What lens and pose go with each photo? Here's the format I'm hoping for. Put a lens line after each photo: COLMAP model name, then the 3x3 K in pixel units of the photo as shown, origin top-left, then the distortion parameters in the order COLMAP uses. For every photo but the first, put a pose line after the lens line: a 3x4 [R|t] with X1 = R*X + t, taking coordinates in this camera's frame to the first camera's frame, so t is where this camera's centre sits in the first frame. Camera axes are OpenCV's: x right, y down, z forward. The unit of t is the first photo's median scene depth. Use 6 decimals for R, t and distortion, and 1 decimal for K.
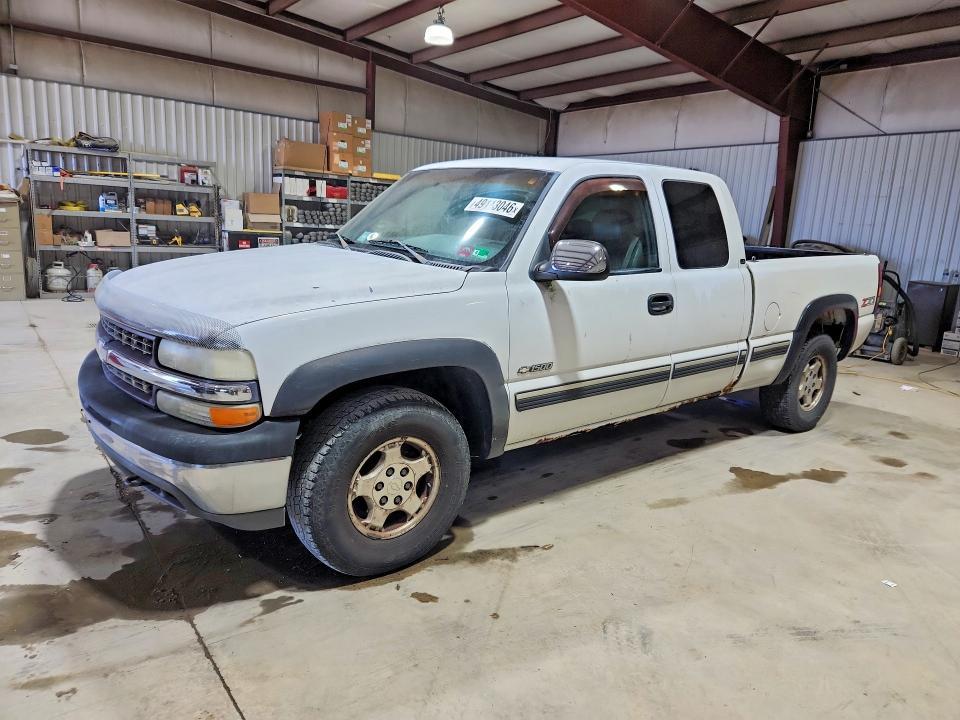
lens RADIAL K [[652.5, 0, 480.0], [0, 652.5, 360.0], [0, 0, 1]] dist [0.060347, -0.052223]
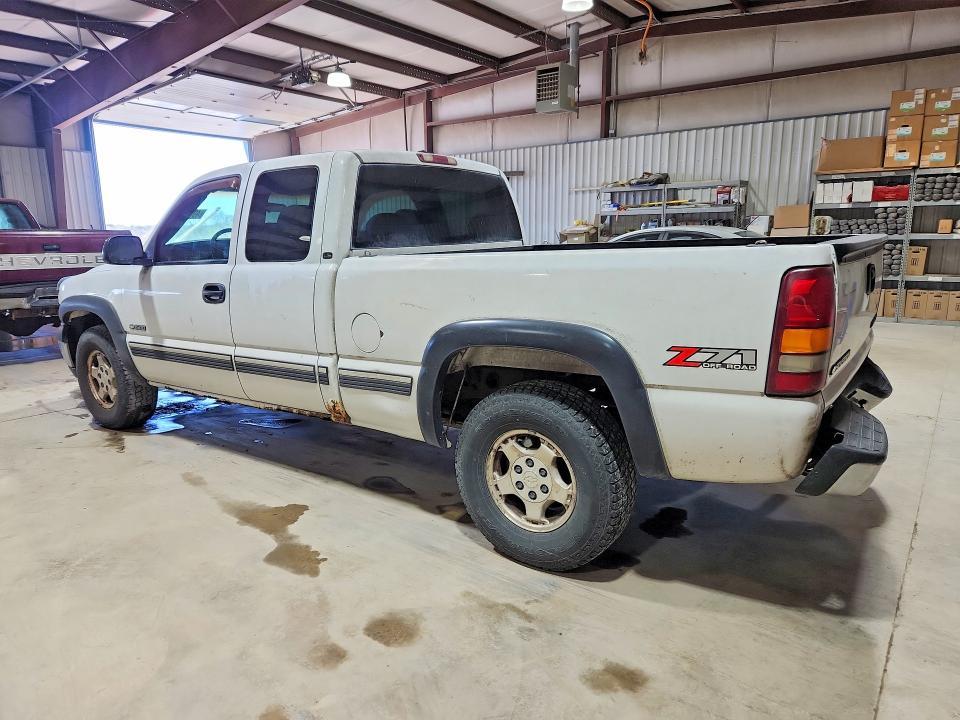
lens RADIAL K [[652.5, 0, 480.0], [0, 652.5, 360.0], [0, 0, 1]] dist [0.060347, -0.052223]
pose [[0.252972, 0.129051, -0.958828, 0.546723], [-0.172604, 0.981184, 0.086521, -0.056179], [0.951952, 0.143610, 0.270487, 0.438020]]
